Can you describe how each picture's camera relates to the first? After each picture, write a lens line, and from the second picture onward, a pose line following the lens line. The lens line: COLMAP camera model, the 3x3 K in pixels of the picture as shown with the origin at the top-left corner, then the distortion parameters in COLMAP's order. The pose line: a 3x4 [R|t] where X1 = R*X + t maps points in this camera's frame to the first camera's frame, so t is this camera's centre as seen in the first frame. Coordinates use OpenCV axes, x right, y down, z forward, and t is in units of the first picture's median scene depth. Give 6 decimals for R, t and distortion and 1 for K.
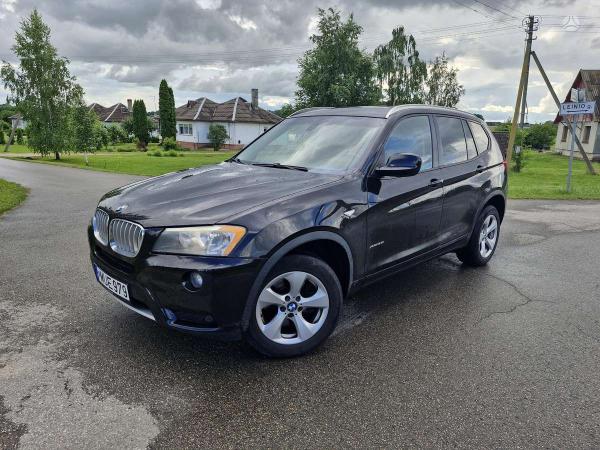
lens RADIAL K [[441.1, 0, 300.0], [0, 441.1, 225.0], [0, 0, 1]] dist [0.000763, -0.024862]
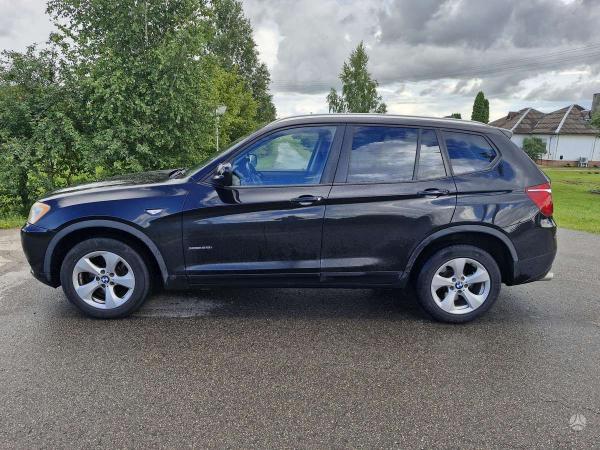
lens RADIAL K [[447.3, 0, 300.0], [0, 447.3, 225.0], [0, 0, 1]] dist [0.034555, -0.048259]
pose [[0.696090, 0.124198, -0.707131, 0.141369], [-0.149175, 0.988449, 0.026761, -0.009602], [0.702286, 0.086858, 0.706576, 0.052849]]
